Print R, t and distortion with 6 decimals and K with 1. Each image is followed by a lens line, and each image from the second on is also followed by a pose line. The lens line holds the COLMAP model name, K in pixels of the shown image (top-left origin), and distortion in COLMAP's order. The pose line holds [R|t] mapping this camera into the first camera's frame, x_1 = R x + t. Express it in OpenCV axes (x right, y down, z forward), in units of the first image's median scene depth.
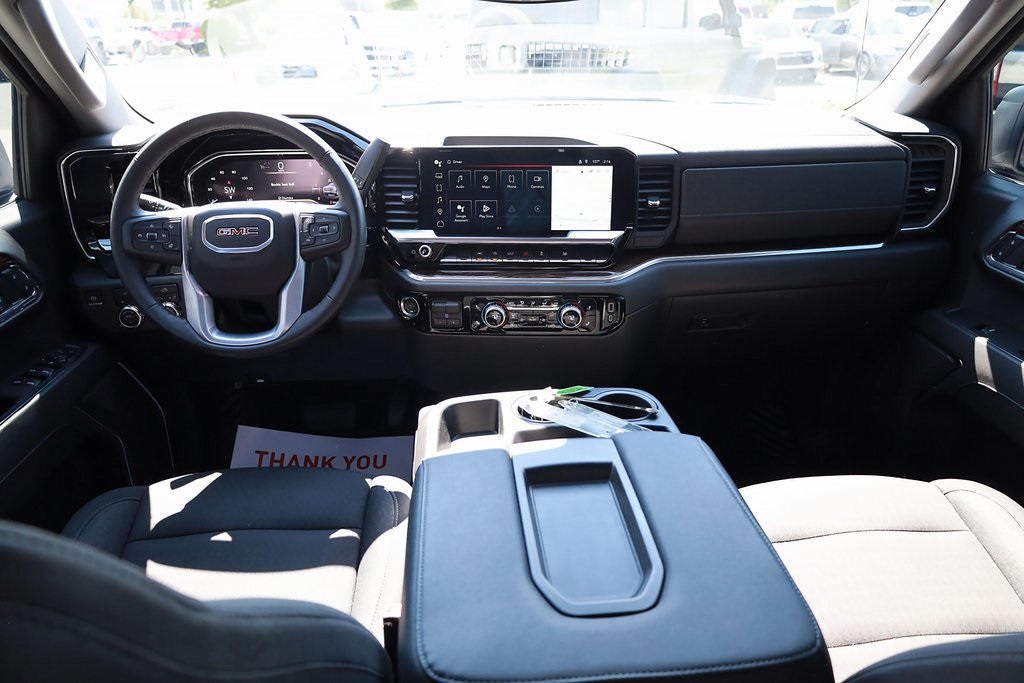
lens RADIAL K [[701.4, 0, 514.1], [0, 701.4, 345.1], [0, 0, 1]] dist [-0.011212, -0.001673]
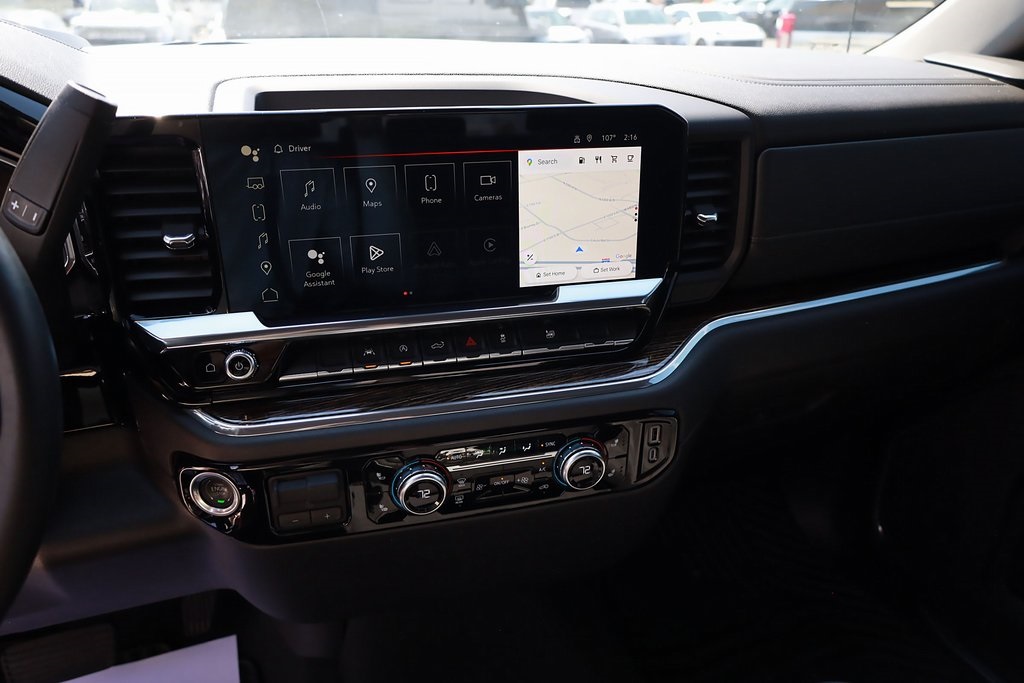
lens RADIAL K [[673.8, 0, 505.2], [0, 673.8, 337.6], [0, 0, 1]] dist [-0.023815, -0.000389]
pose [[0.953717, -0.109628, 0.280009, -0.085107], [0.105532, 0.993972, 0.029714, -0.143500], [-0.281579, 0.001211, 0.959537, 0.563448]]
